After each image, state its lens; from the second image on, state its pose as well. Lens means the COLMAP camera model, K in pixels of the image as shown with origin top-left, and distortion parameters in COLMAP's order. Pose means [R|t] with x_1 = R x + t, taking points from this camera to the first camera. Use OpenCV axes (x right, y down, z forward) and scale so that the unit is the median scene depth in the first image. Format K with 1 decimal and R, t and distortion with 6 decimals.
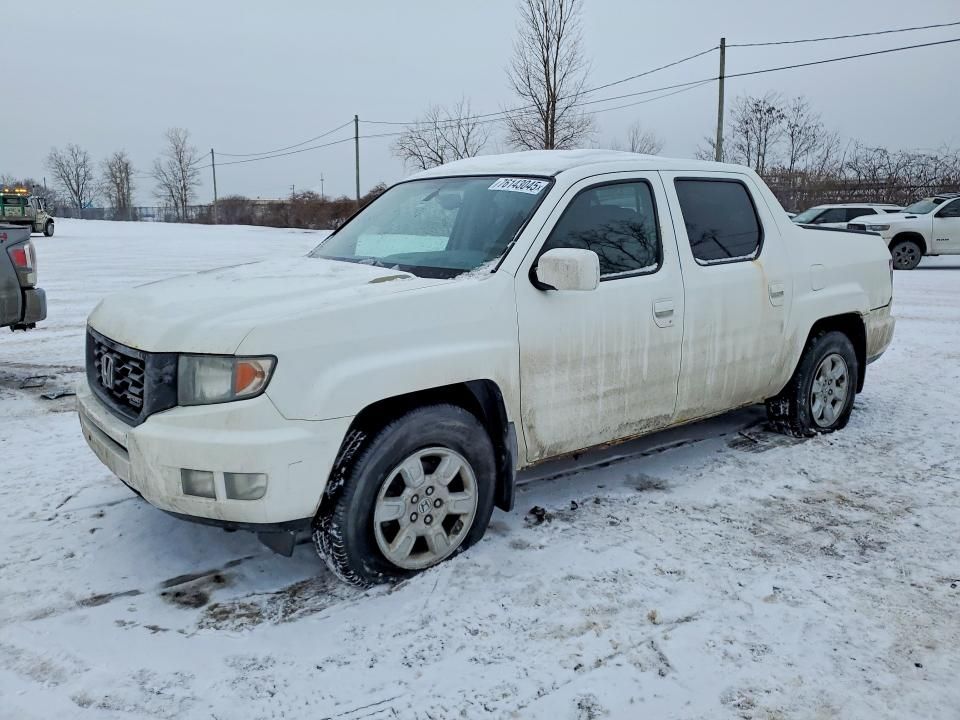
lens RADIAL K [[740.2, 0, 476.2], [0, 740.2, 354.5], [0, 0, 1]] dist [0.017301, -0.000032]
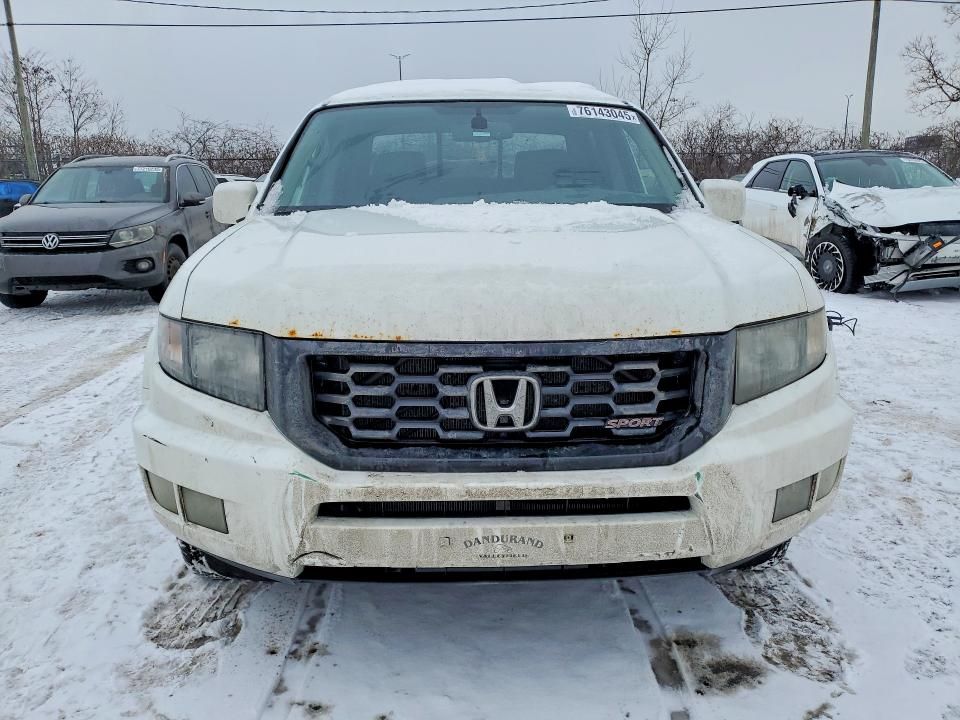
lens RADIAL K [[740.2, 0, 479.8], [0, 740.2, 359.3], [0, 0, 1]] dist [0.017301, -0.000032]
pose [[0.589888, -0.182870, 0.786505, -0.991980], [0.153627, 0.981644, 0.113020, -0.074307], [-0.792736, 0.054159, 0.607154, 0.727718]]
